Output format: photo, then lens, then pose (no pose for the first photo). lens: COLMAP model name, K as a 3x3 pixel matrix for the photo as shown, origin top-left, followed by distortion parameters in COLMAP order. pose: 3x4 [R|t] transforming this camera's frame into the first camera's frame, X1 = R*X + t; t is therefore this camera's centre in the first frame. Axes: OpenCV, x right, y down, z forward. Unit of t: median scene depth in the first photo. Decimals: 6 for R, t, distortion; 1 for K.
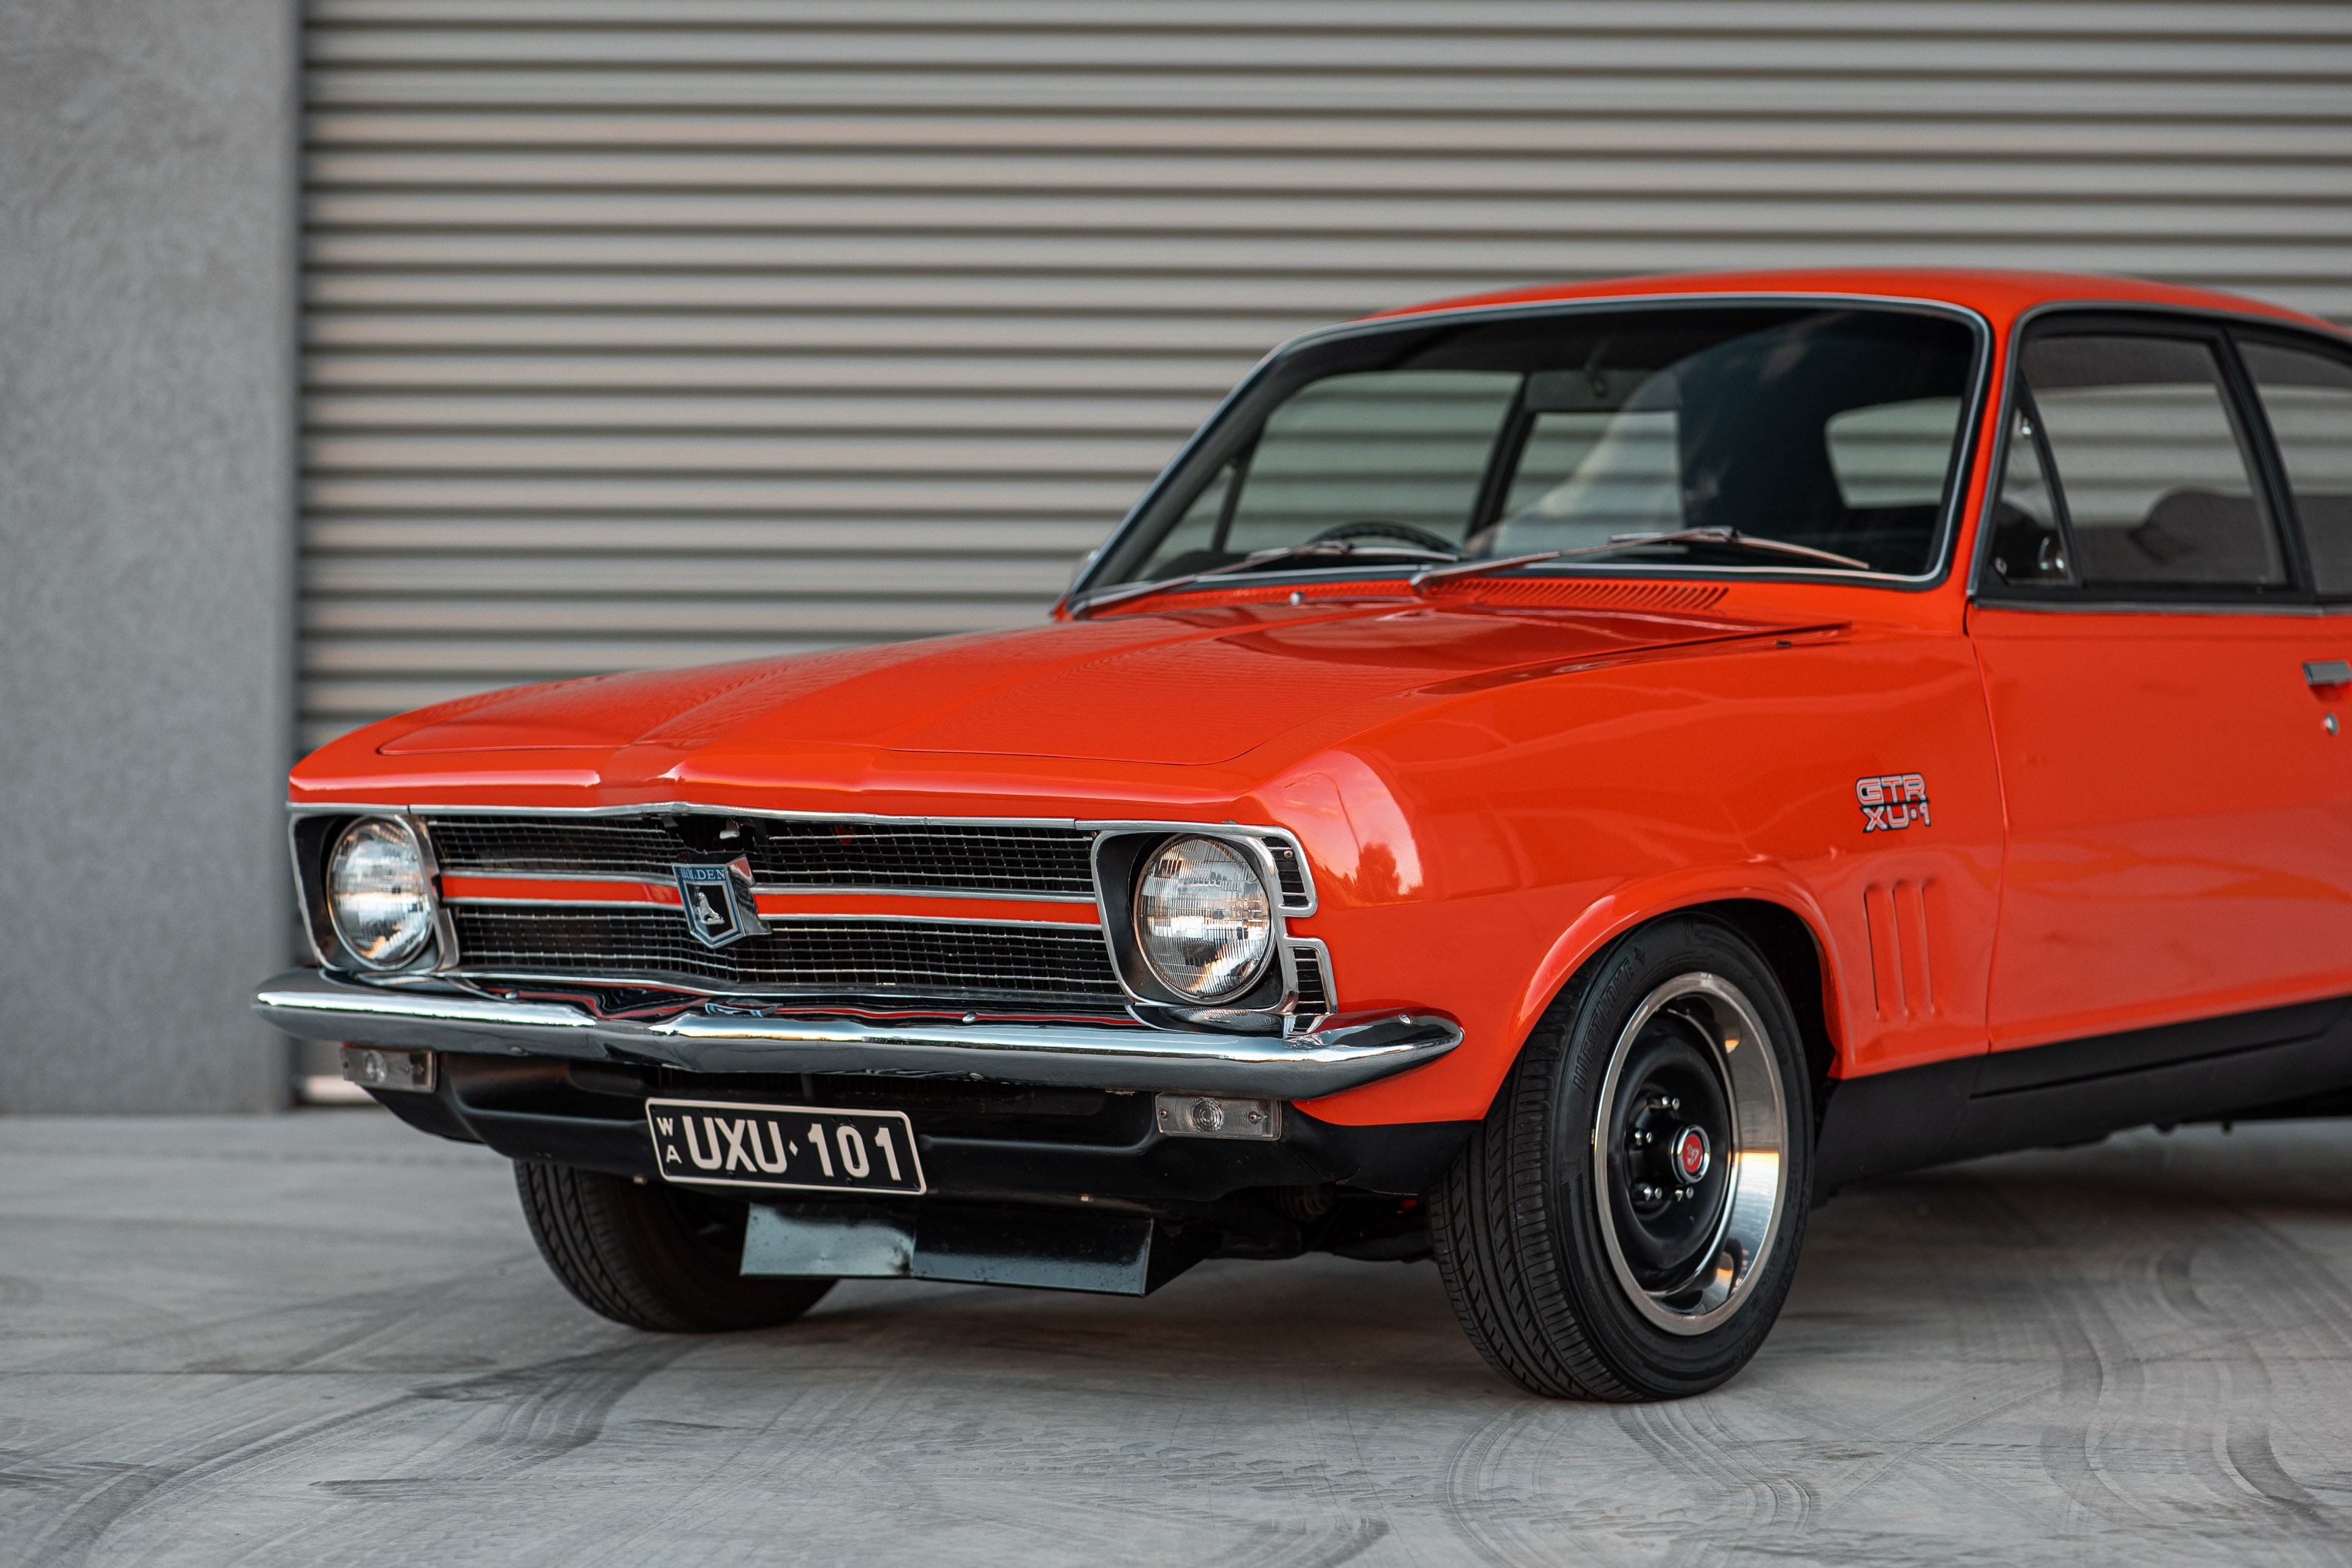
lens RADIAL K [[5753.9, 0, 1170.6], [0, 5753.9, 785.4], [0, 0, 1]] dist [0.023367, 0.000000]
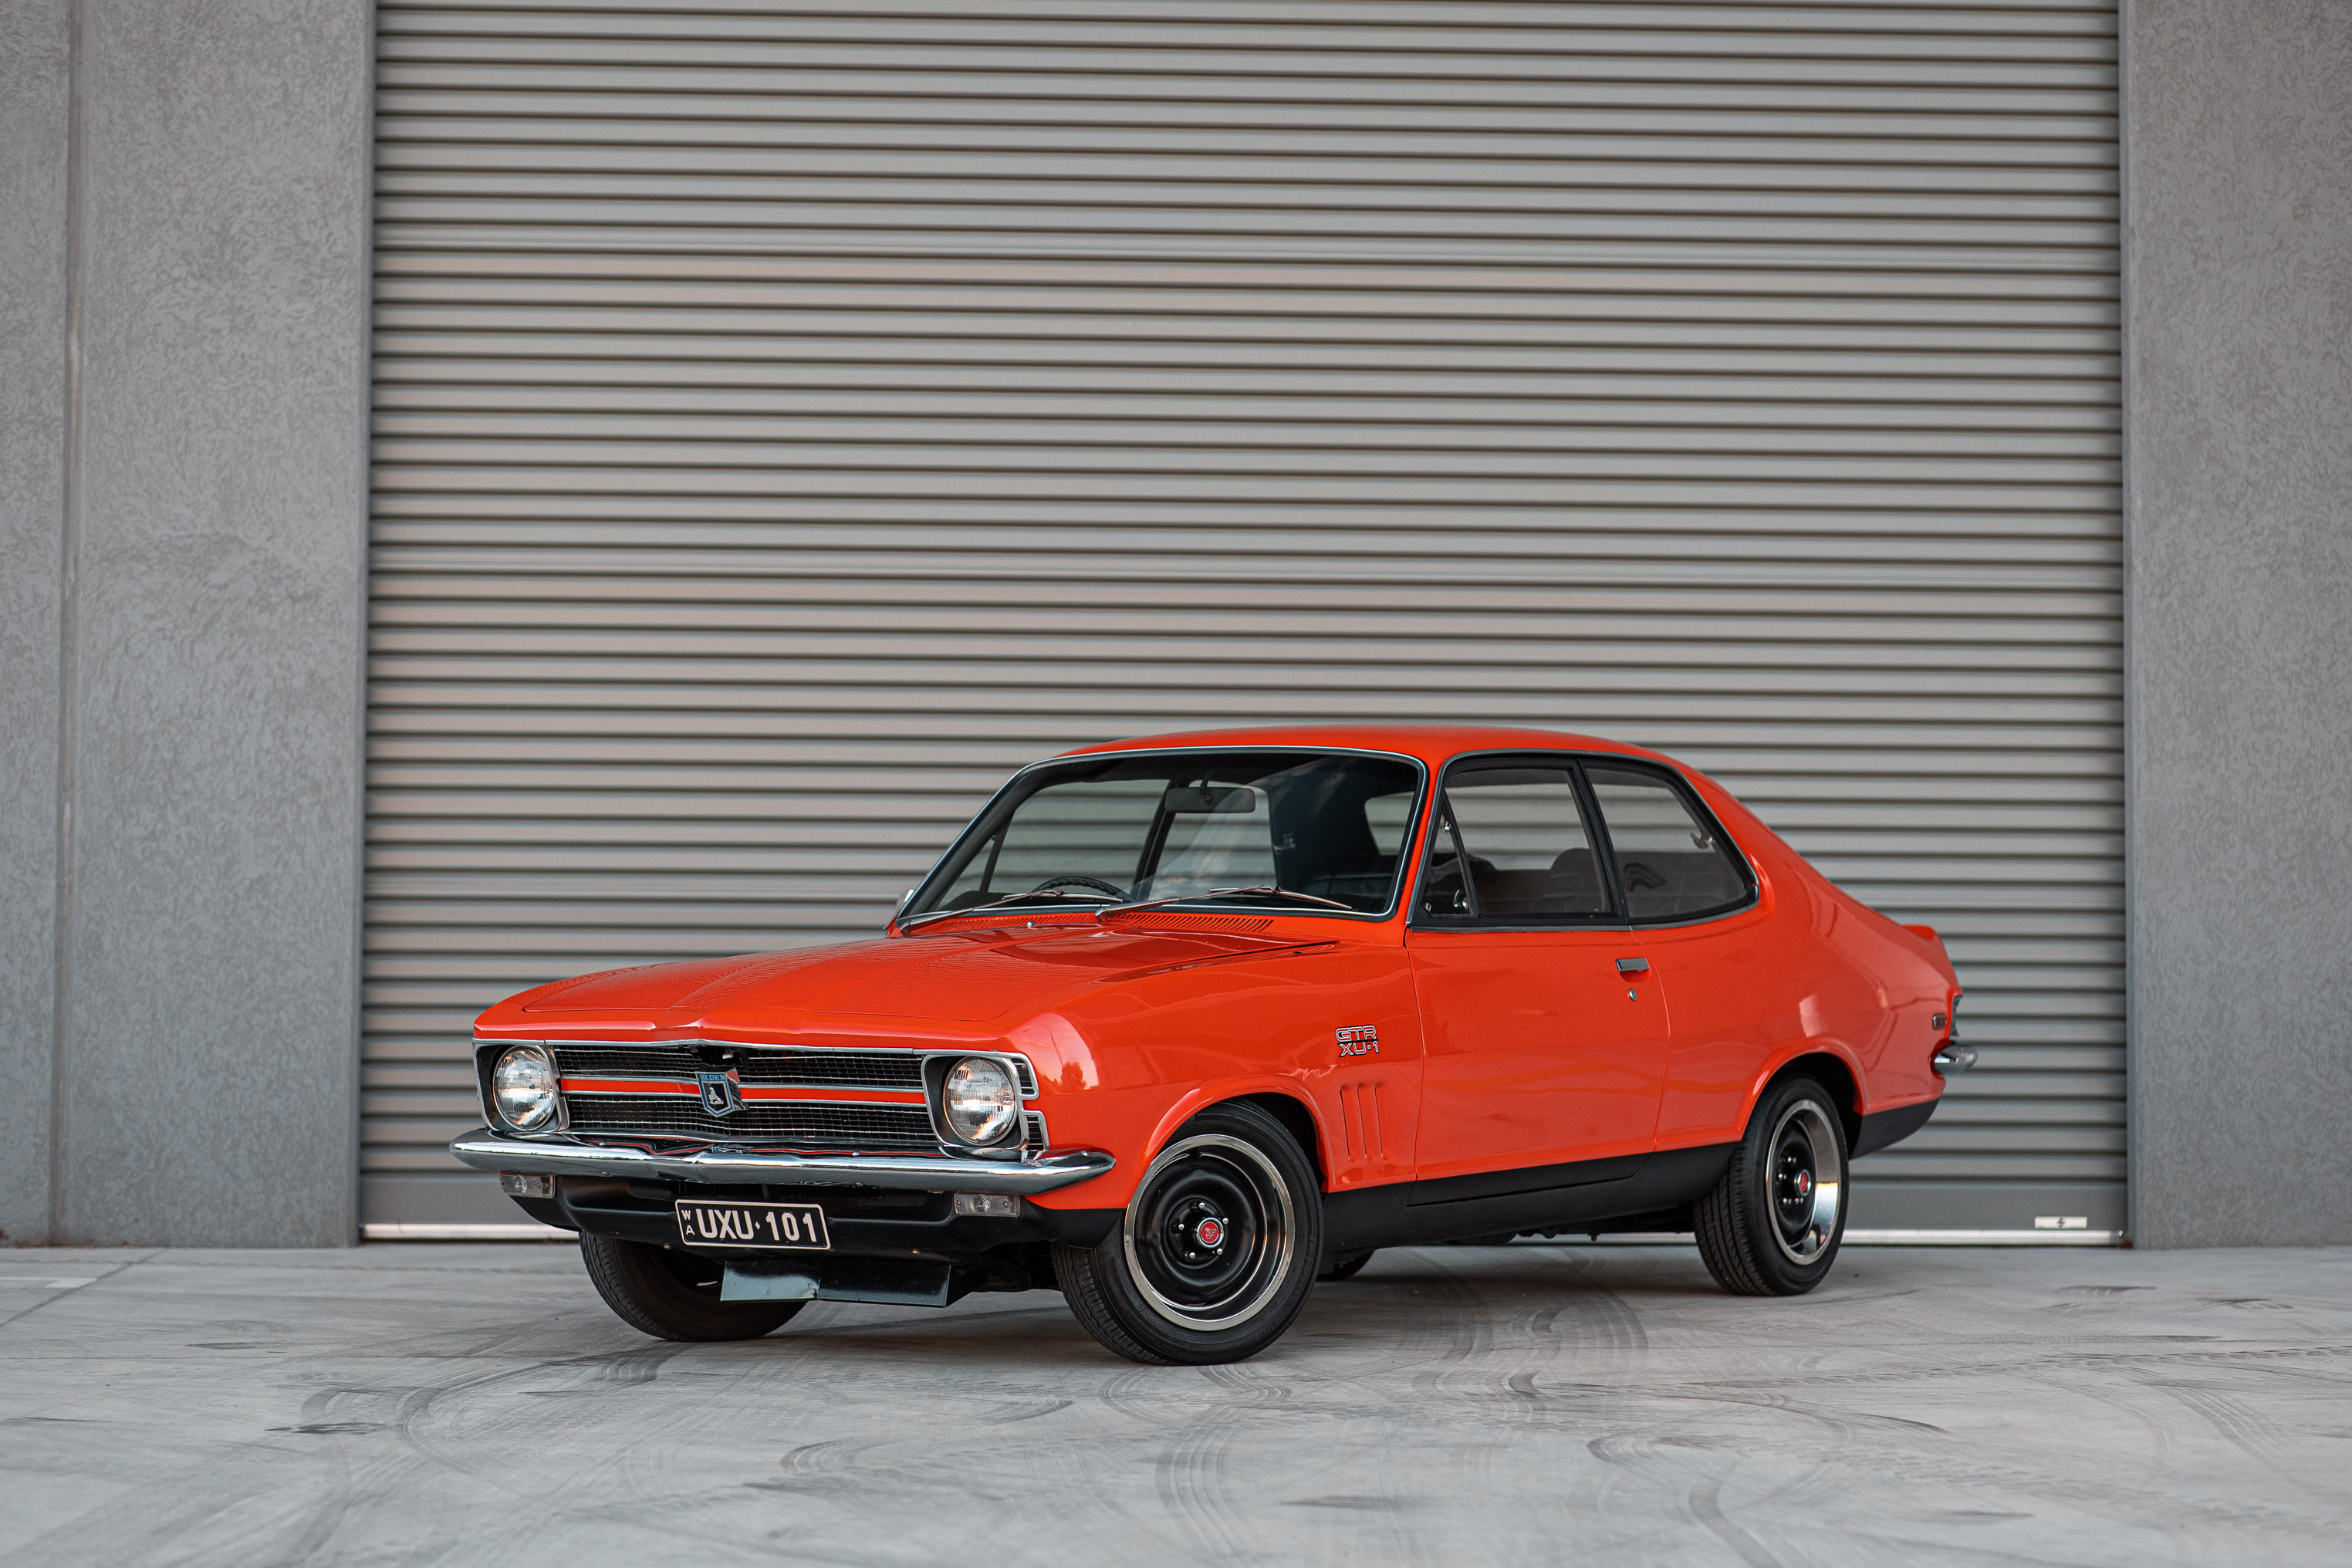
lens RADIAL K [[5753.9, 0, 1221.6], [0, 5753.9, 736.1], [0, 0, 1]] dist [0.023367, 0.000000]
pose [[0.998895, 0.005024, 0.046721, -0.004081], [-0.002947, 0.999008, -0.044428, -0.012110], [-0.046898, 0.044242, 0.997919, -0.828042]]
